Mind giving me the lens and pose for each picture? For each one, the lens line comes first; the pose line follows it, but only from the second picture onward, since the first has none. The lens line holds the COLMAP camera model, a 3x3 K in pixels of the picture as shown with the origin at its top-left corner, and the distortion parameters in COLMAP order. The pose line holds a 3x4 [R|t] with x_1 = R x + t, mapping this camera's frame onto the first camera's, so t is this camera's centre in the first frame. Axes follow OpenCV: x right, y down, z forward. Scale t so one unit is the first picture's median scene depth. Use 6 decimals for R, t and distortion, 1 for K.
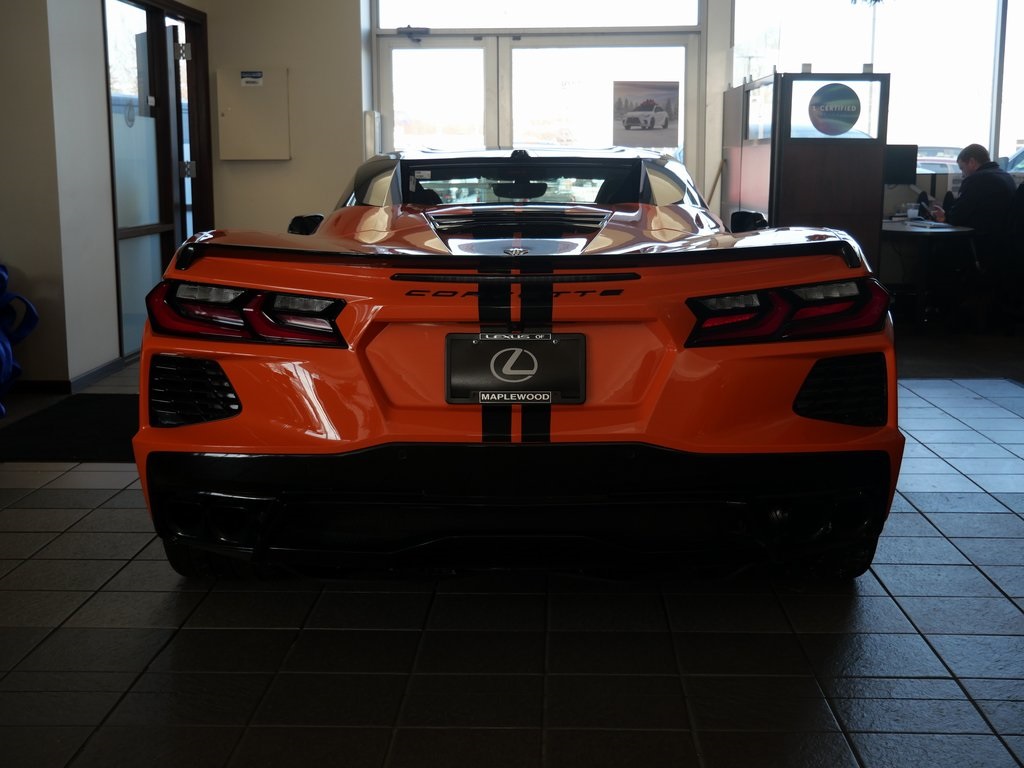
lens RADIAL K [[1413.4, 0, 512.0], [0, 1413.4, 384.0], [0, 0, 1]] dist [0.001921, 0.032294]
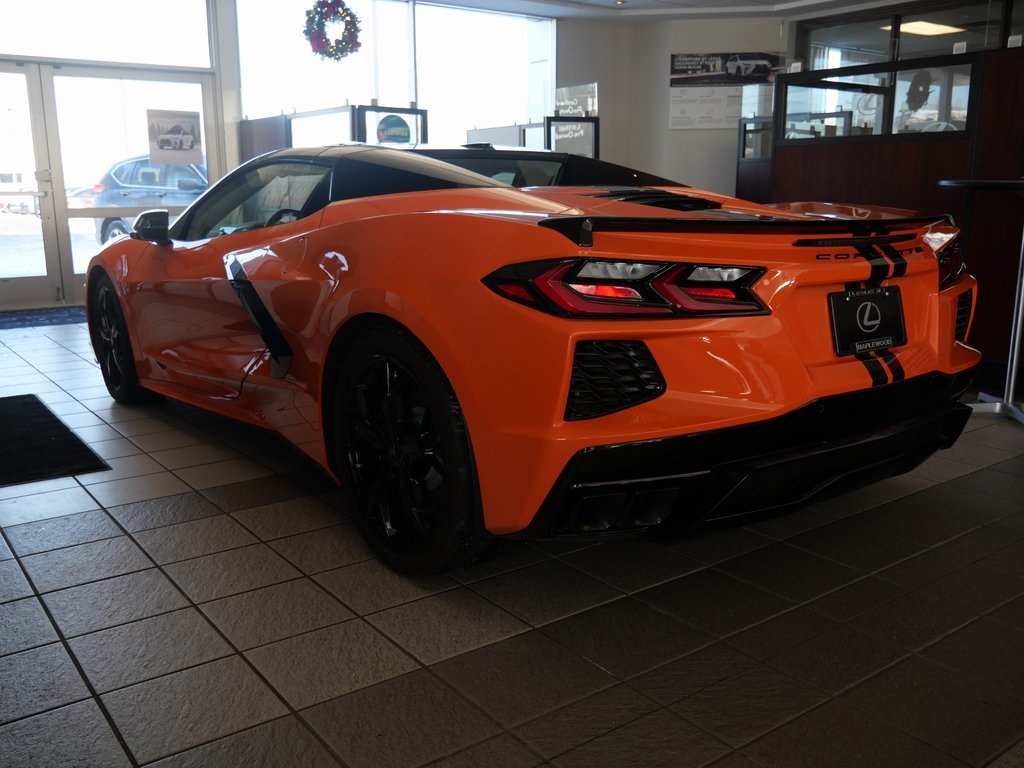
lens RADIAL K [[918.3, 0, 512.0], [0, 918.3, 384.0], [0, 0, 1]] dist [-0.009496, 0.004192]
pose [[0.780644, -0.128854, 0.611548, -0.213031], [0.095961, 0.991625, 0.086443, -0.016009], [-0.617565, -0.008796, 0.786471, 0.185611]]
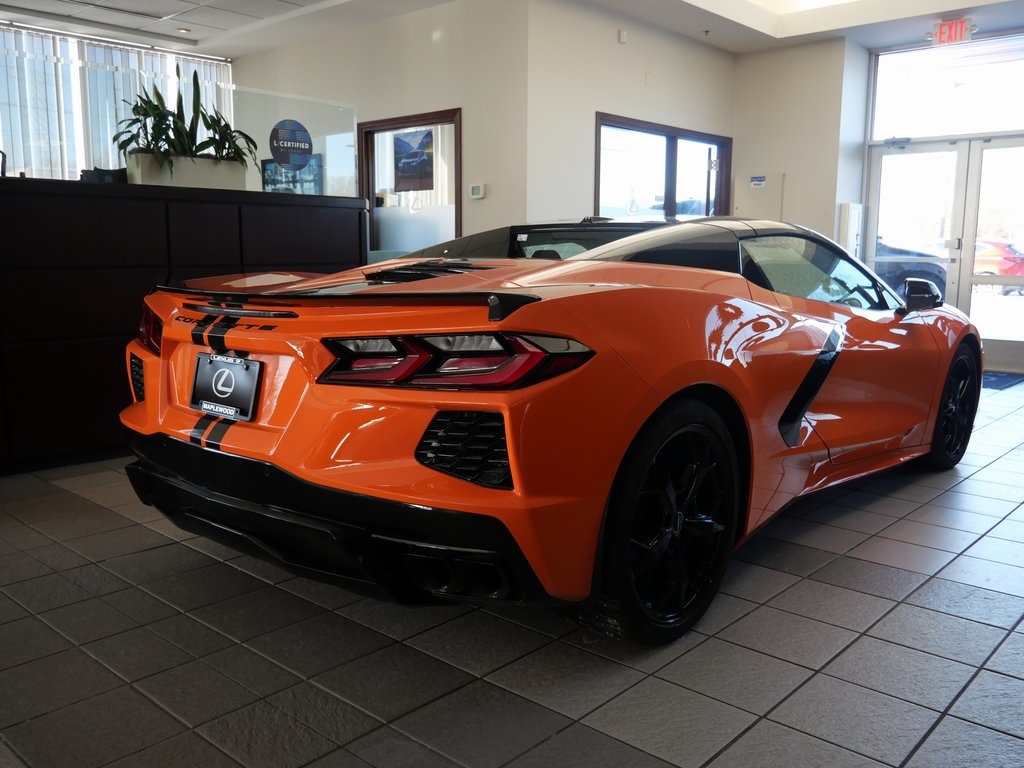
lens RADIAL K [[895.1, 0, 512.0], [0, 895.1, 384.0], [0, 0, 1]] dist [-0.013764, -0.003480]
pose [[0.766048, 0.101720, -0.634683, 0.210190], [-0.106798, 0.993817, 0.030375, -0.019358], [0.633849, 0.044514, 0.772175, 0.177027]]
